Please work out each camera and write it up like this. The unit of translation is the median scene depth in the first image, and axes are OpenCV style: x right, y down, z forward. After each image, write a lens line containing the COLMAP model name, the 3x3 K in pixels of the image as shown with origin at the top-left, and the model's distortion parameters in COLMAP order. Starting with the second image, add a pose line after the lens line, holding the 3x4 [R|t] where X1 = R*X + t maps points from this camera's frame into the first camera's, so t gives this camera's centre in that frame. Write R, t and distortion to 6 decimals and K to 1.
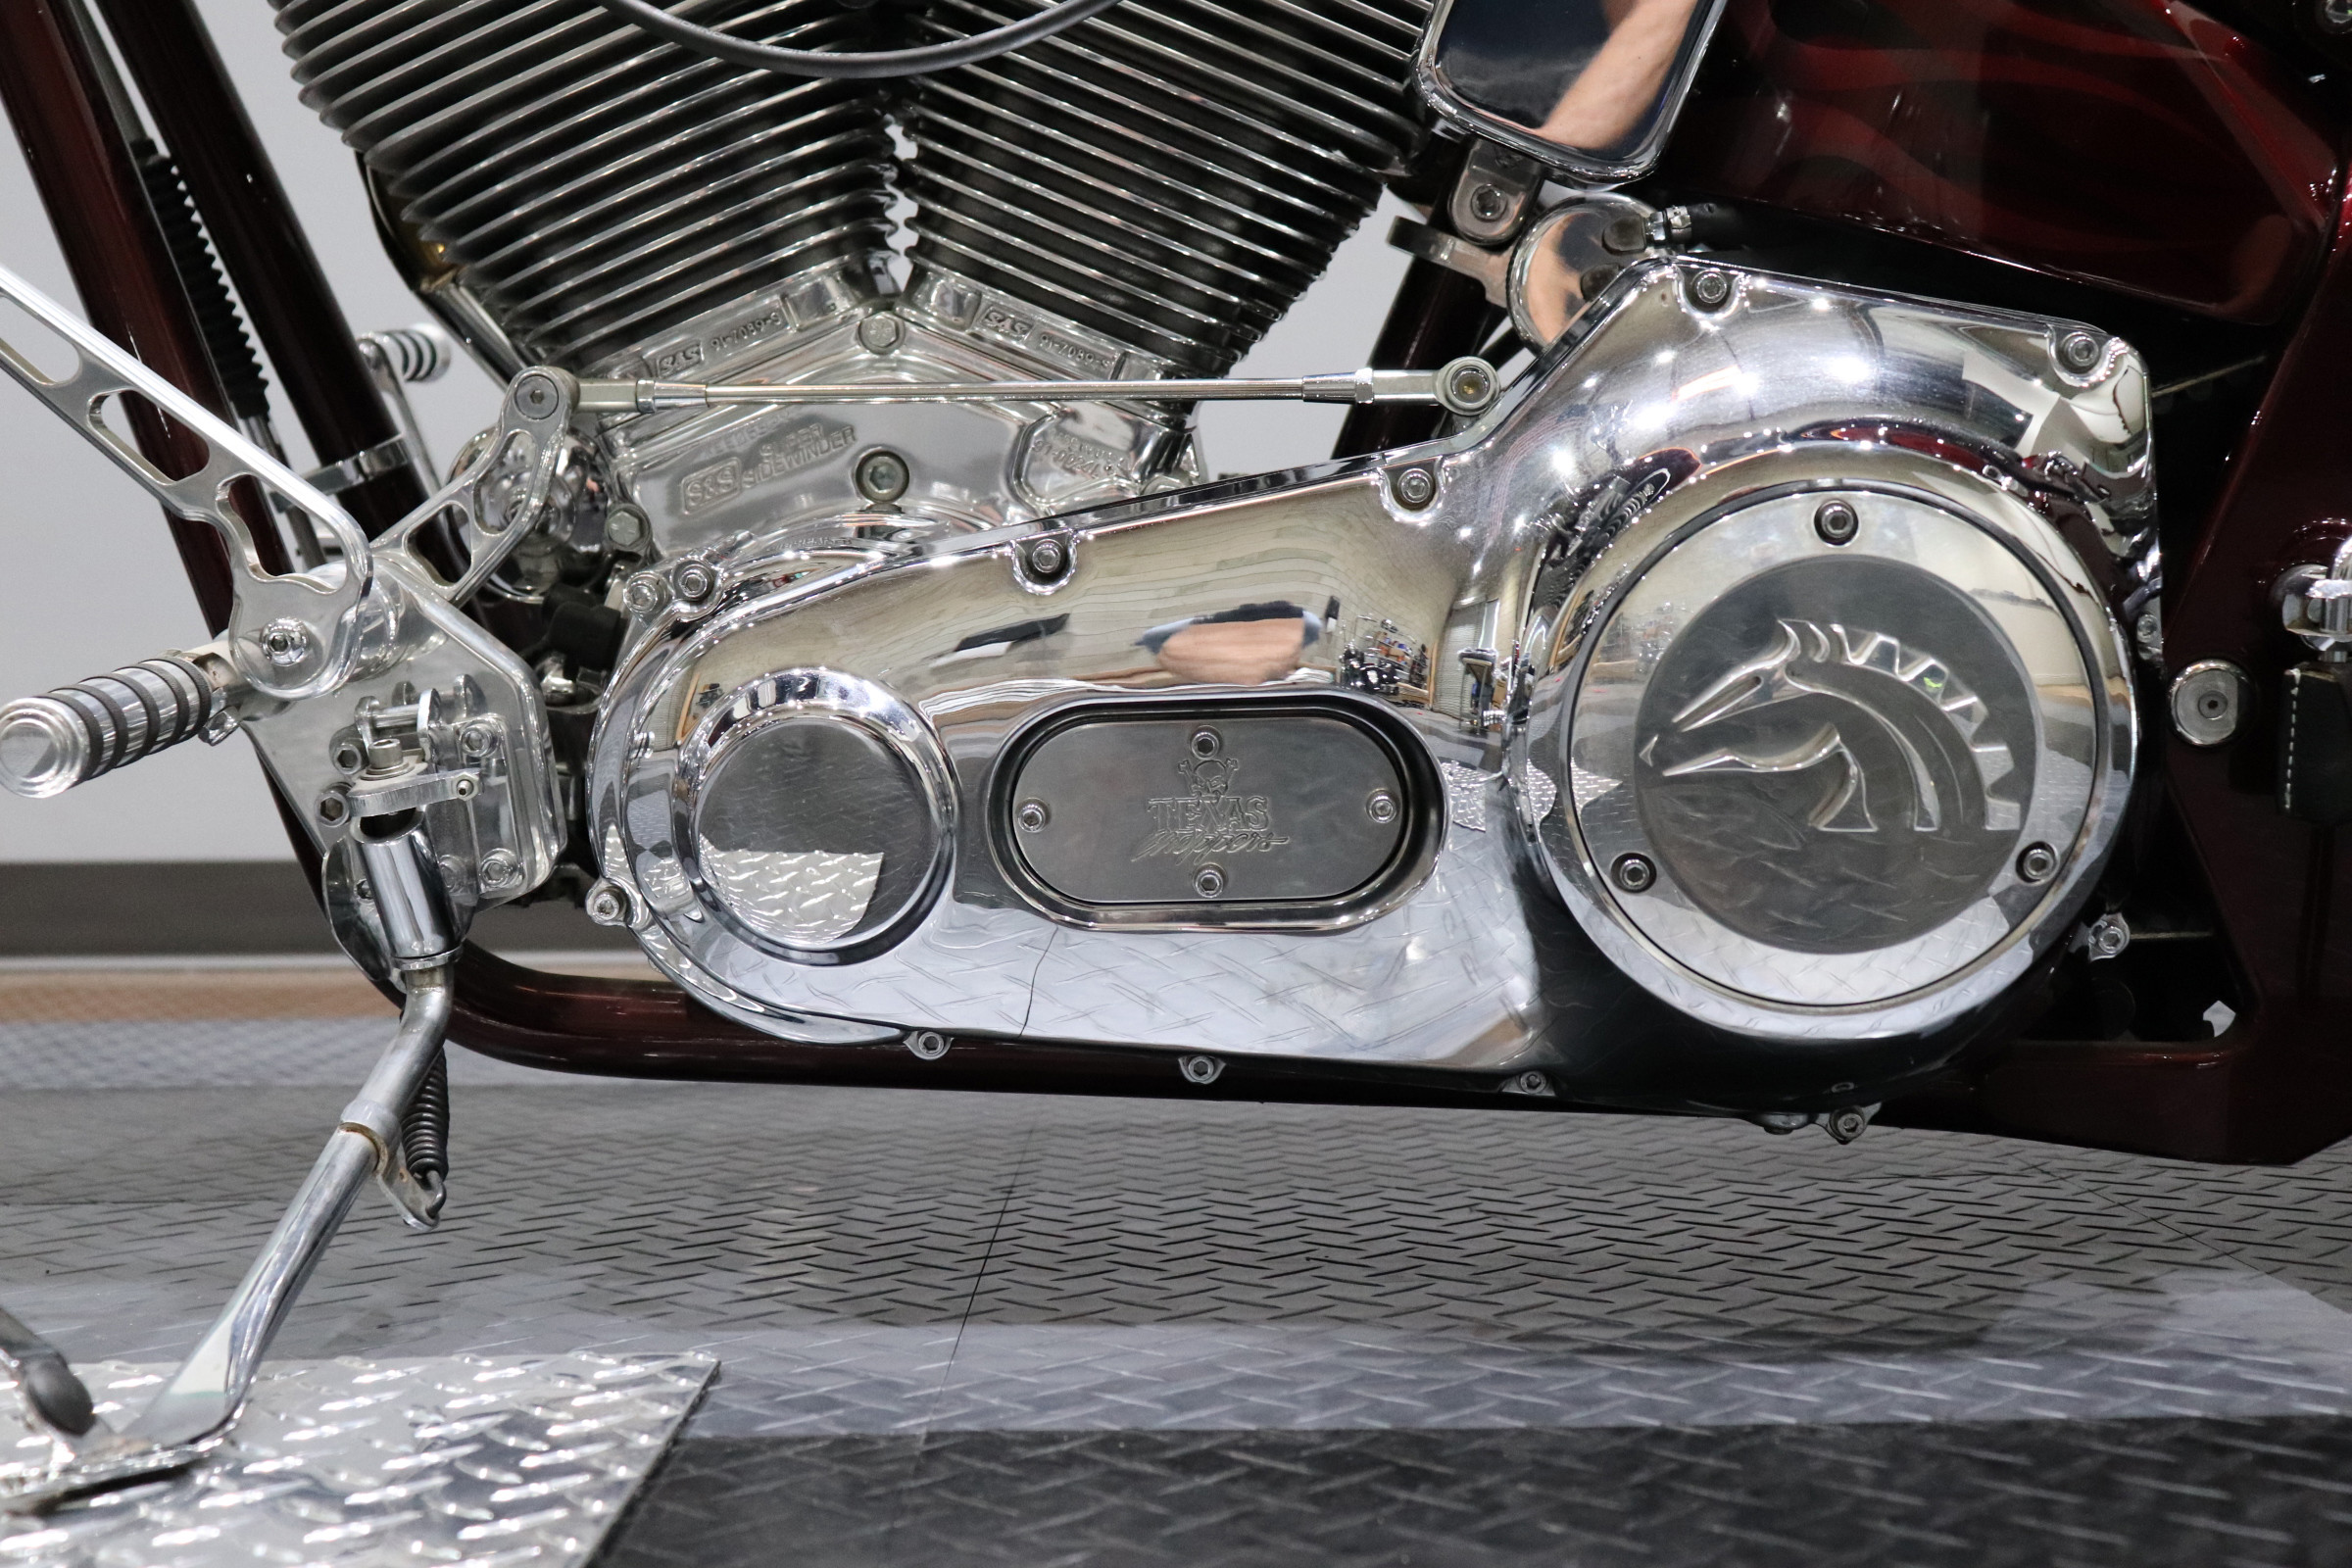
lens RADIAL K [[2843.2, 0, 1176.0], [0, 2843.2, 784.0], [0, 0, 1]] dist [-0.032571, 0.177052]
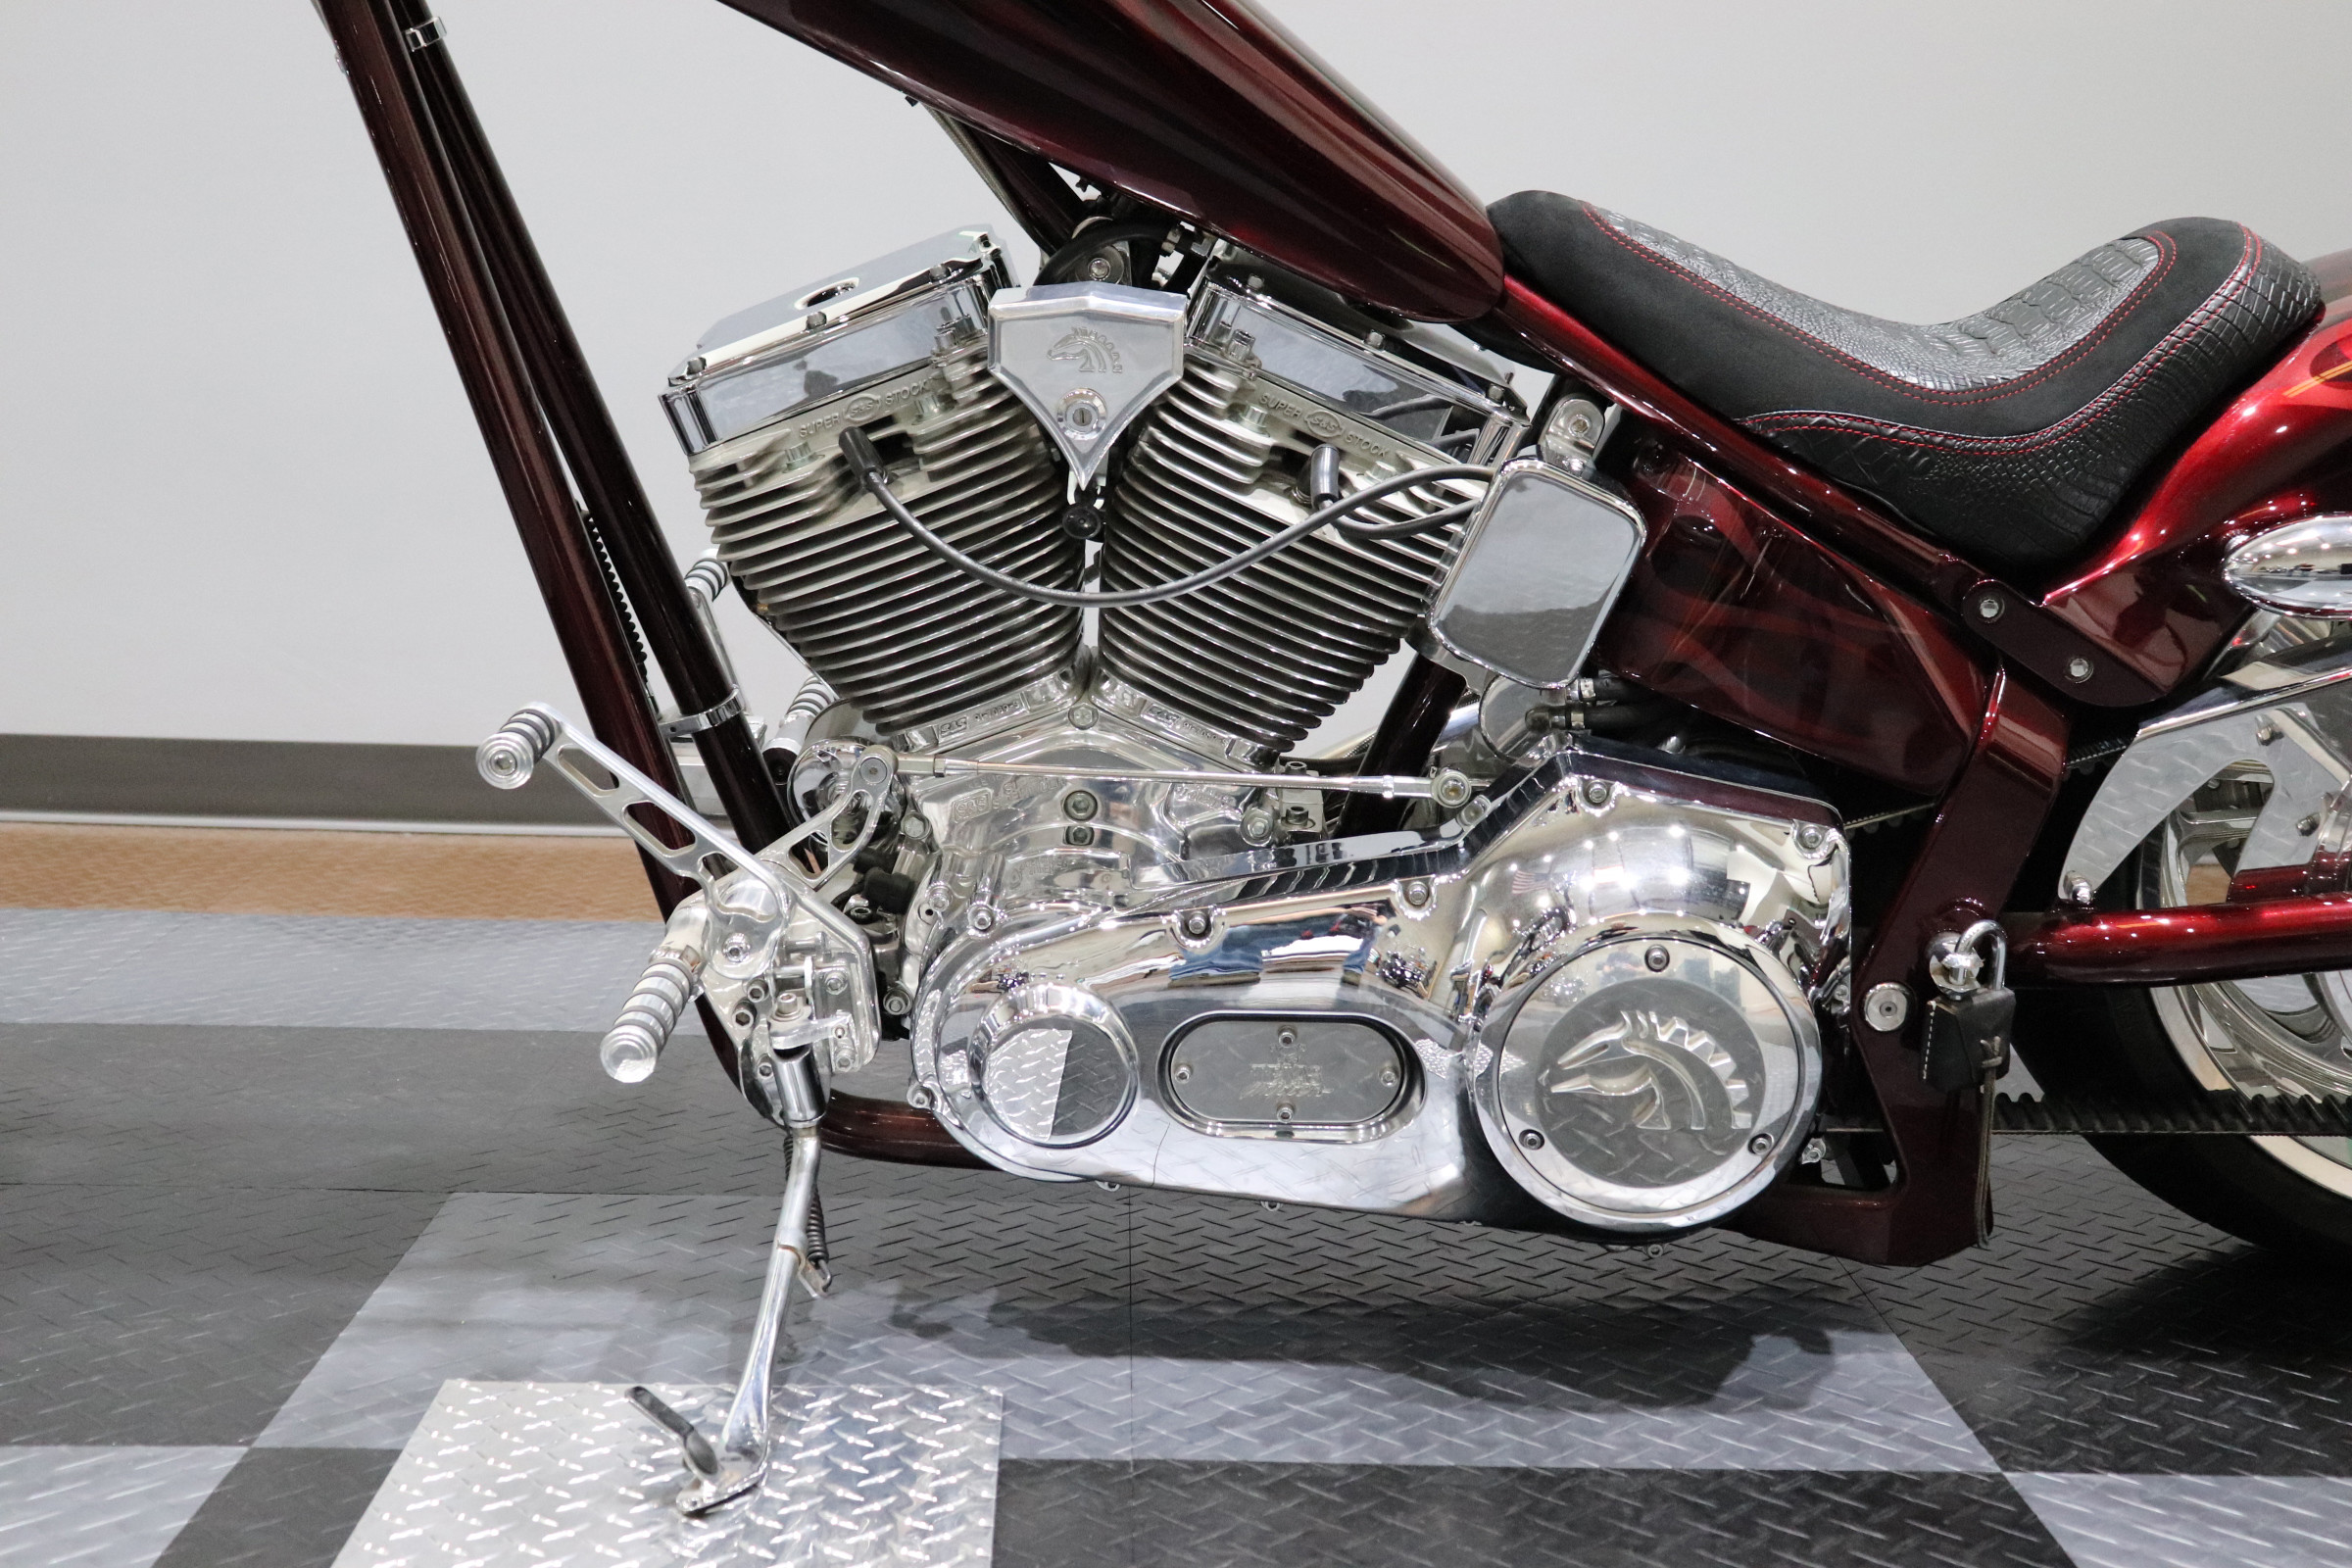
lens RADIAL K [[2843.2, 0, 1176.0], [0, 2843.2, 784.0], [0, 0, 1]] dist [-0.032571, 0.177052]
pose [[0.999222, 0.034435, 0.019241, -0.100973], [-0.036829, 0.989128, 0.142372, -0.433729], [-0.014130, -0.142970, 0.989626, -0.709418]]
